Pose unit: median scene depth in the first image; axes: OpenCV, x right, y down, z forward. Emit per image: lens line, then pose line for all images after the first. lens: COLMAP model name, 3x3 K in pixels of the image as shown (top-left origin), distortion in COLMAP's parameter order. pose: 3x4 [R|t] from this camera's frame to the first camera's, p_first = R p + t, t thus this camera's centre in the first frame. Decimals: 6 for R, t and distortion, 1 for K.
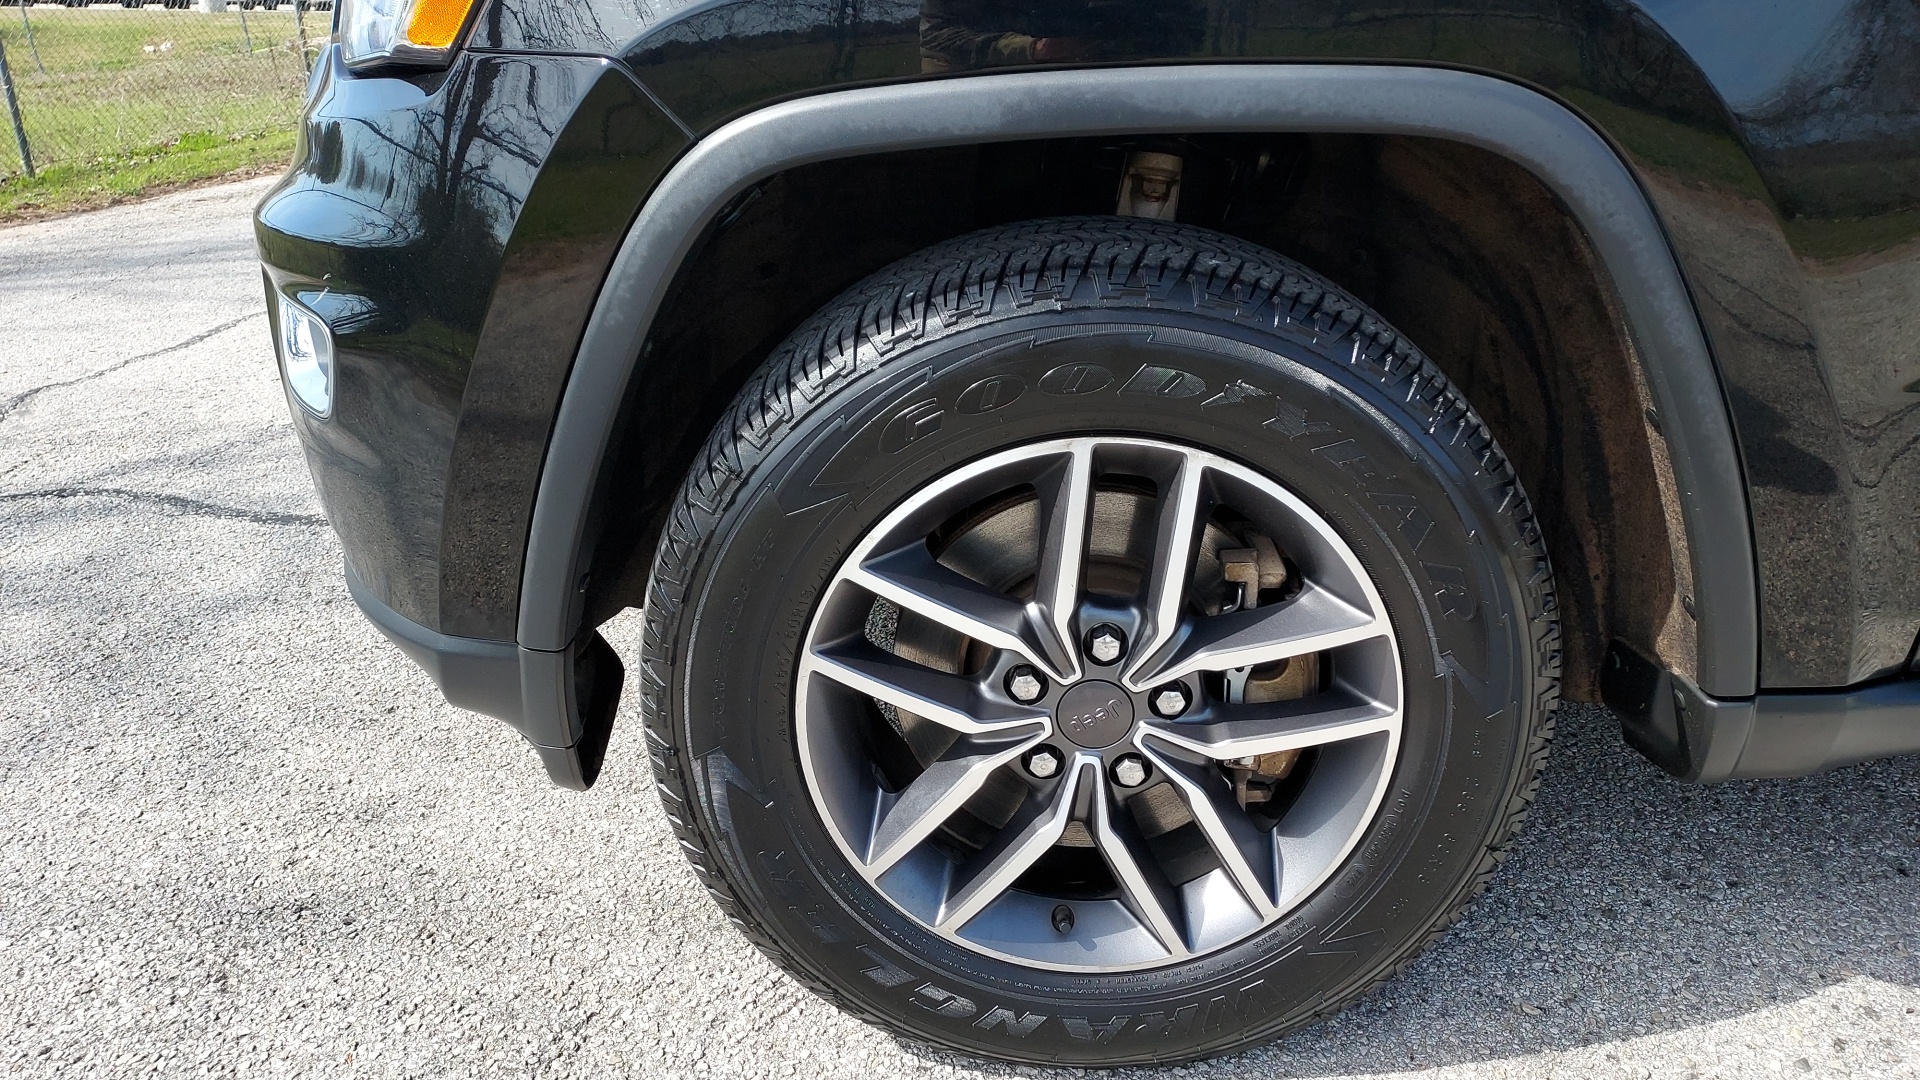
lens RADIAL K [[1401.3, 0, 938.1], [0, 1401.3, 527.7], [0, 0, 1]] dist [0.009927, 0.001610]
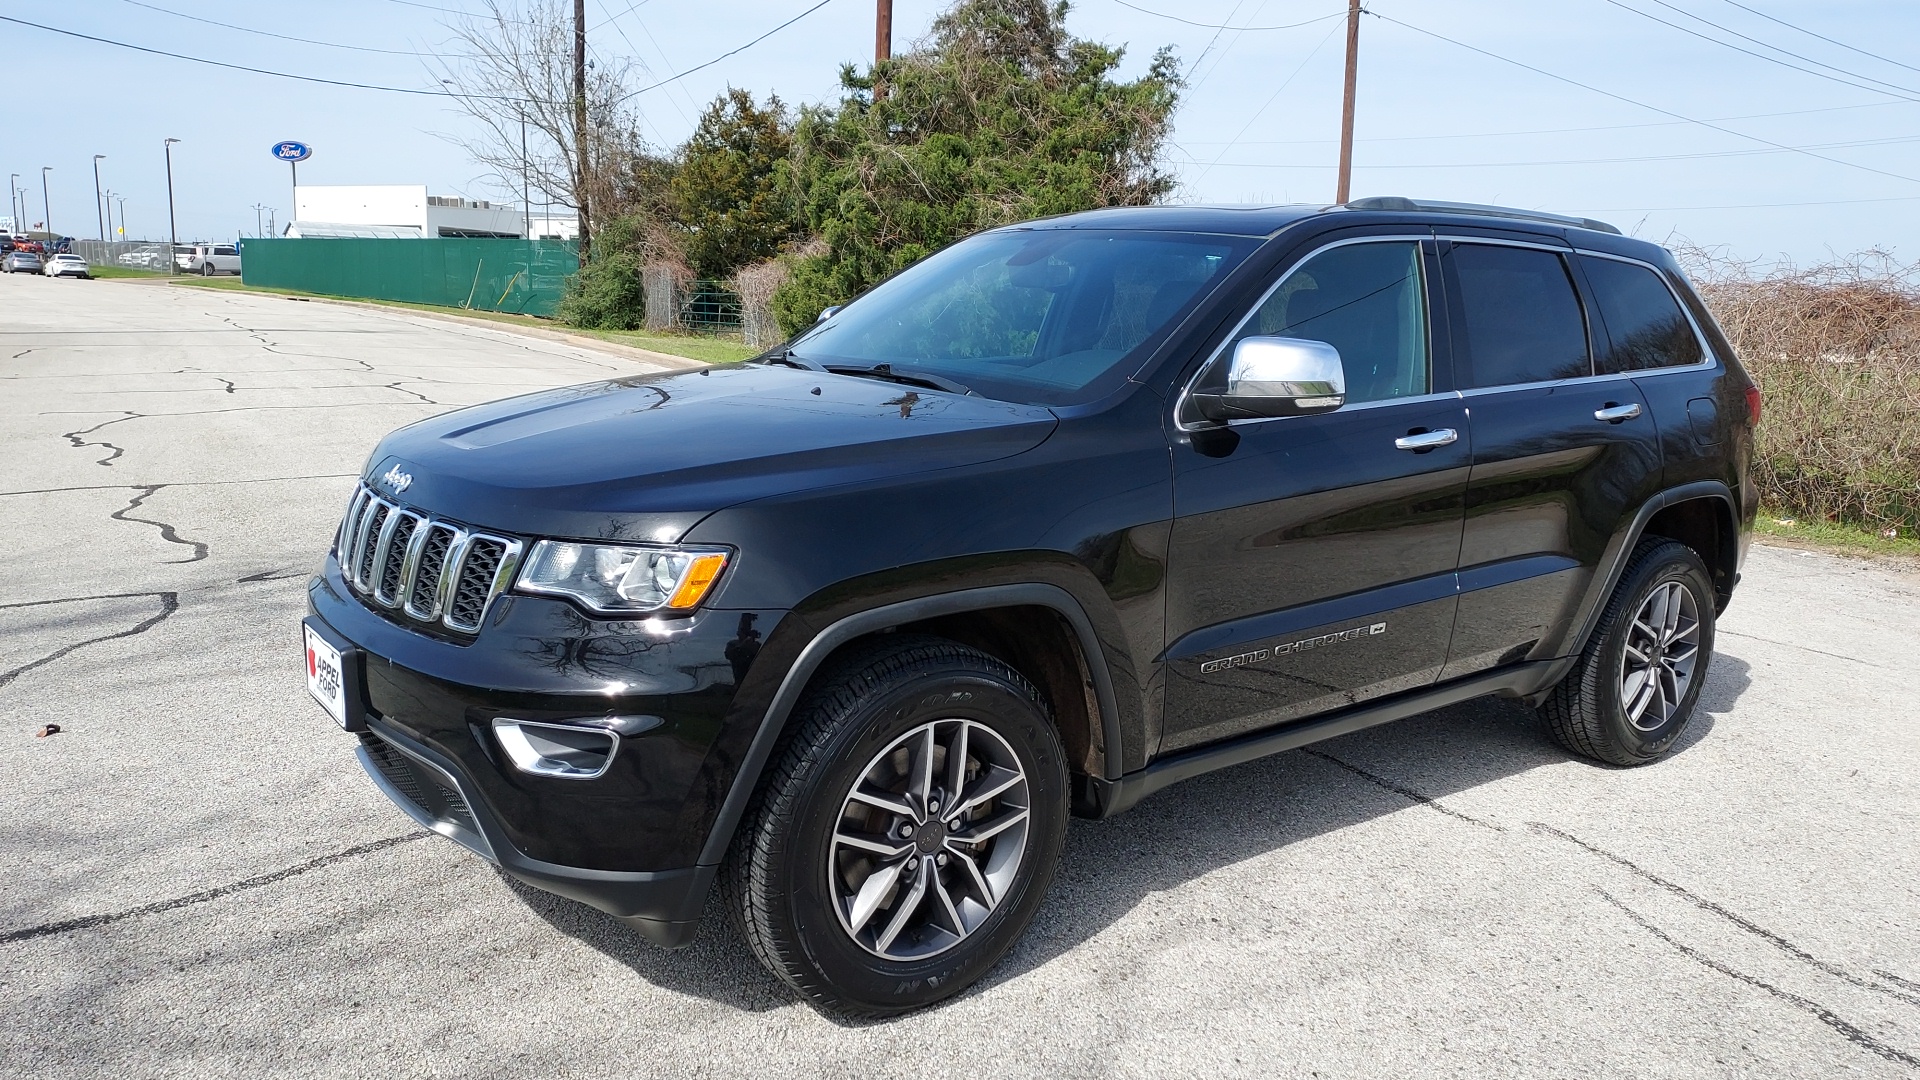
lens RADIAL K [[1358.7, 0, 960.0], [0, 1358.7, 540.0], [0, 0, 1]] dist [0.109451, -0.134885]
pose [[0.774513, -0.075336, 0.628056, -1.289467], [0.196340, 0.972474, -0.125476, -0.059226], [-0.601316, 0.220496, 0.767985, -0.951861]]
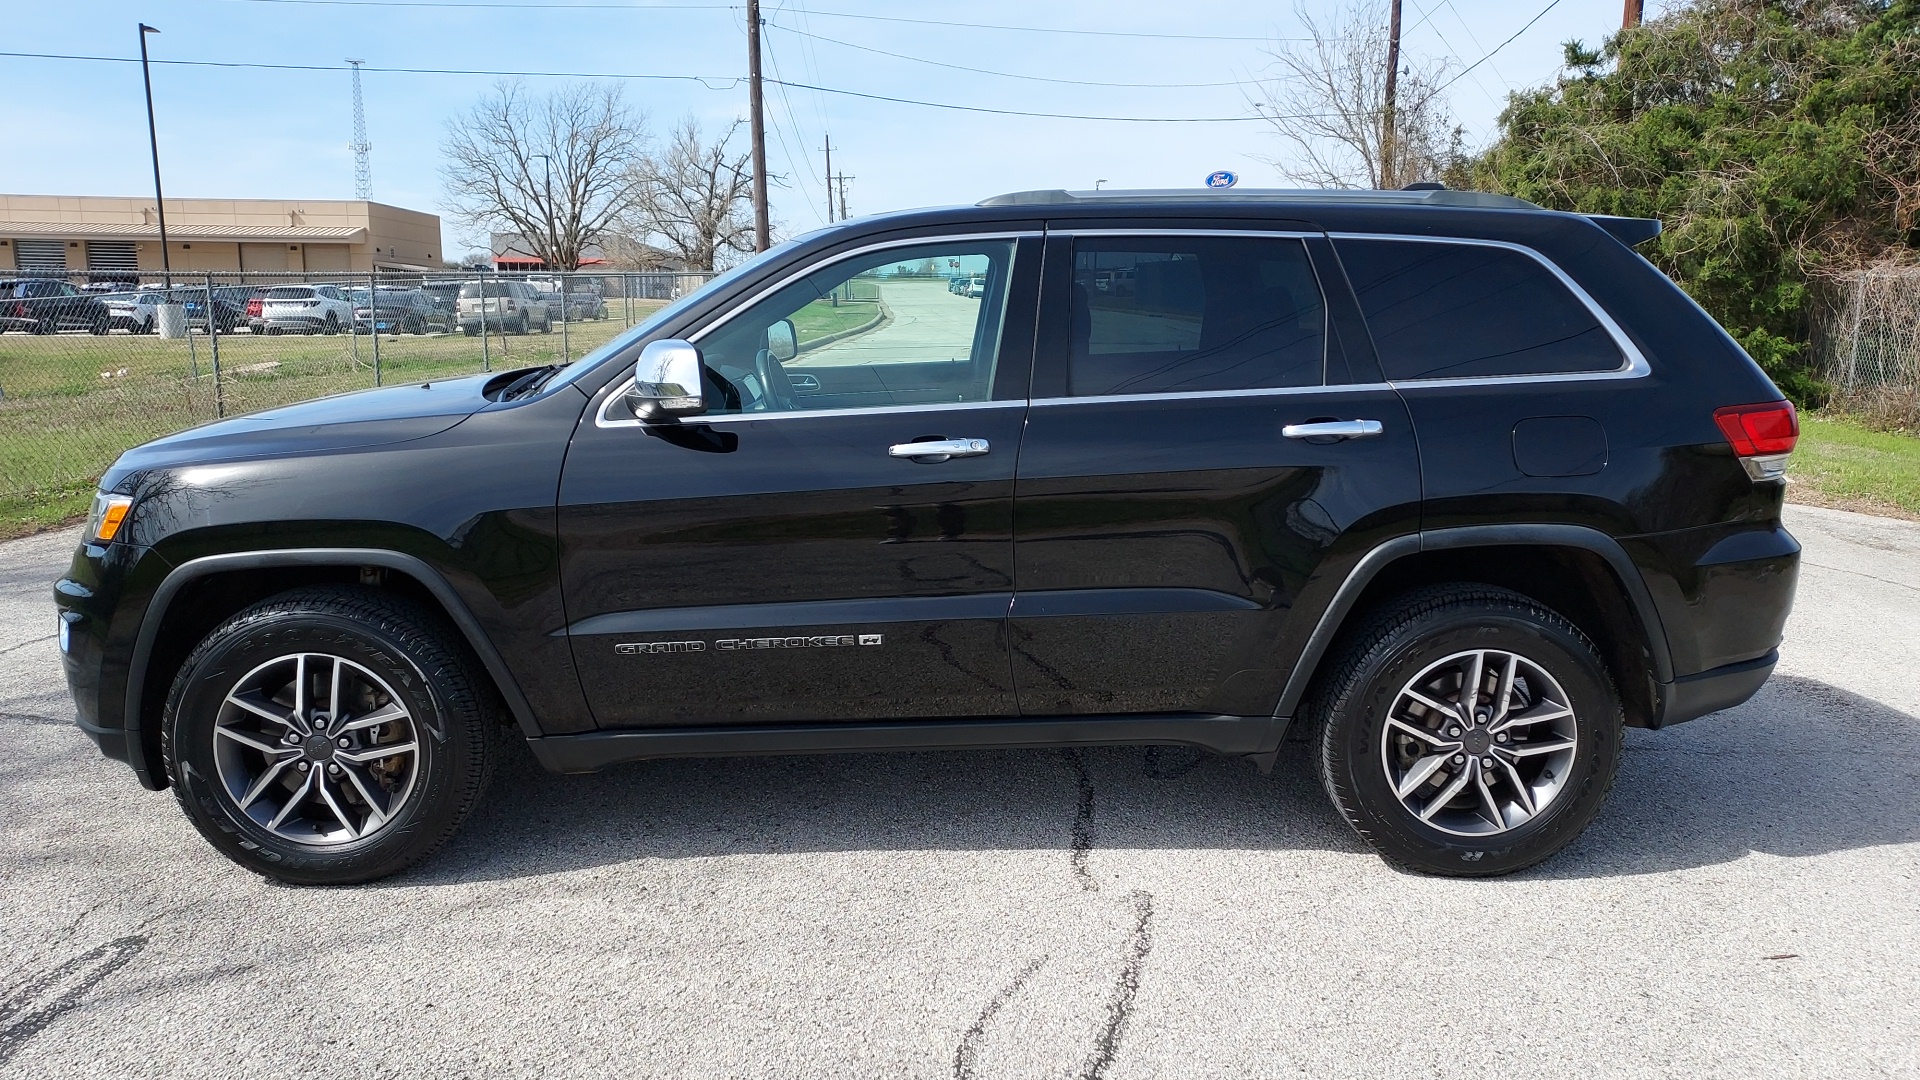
lens RADIAL K [[1358.7, 0, 960.0], [0, 1358.7, 540.0], [0, 0, 1]] dist [0.109451, -0.134885]
pose [[0.998489, -0.000151, 0.054950, 1.312760], [0.011138, 0.979795, -0.199692, 0.303390], [-0.053809, 0.200003, 0.978317, -2.046136]]
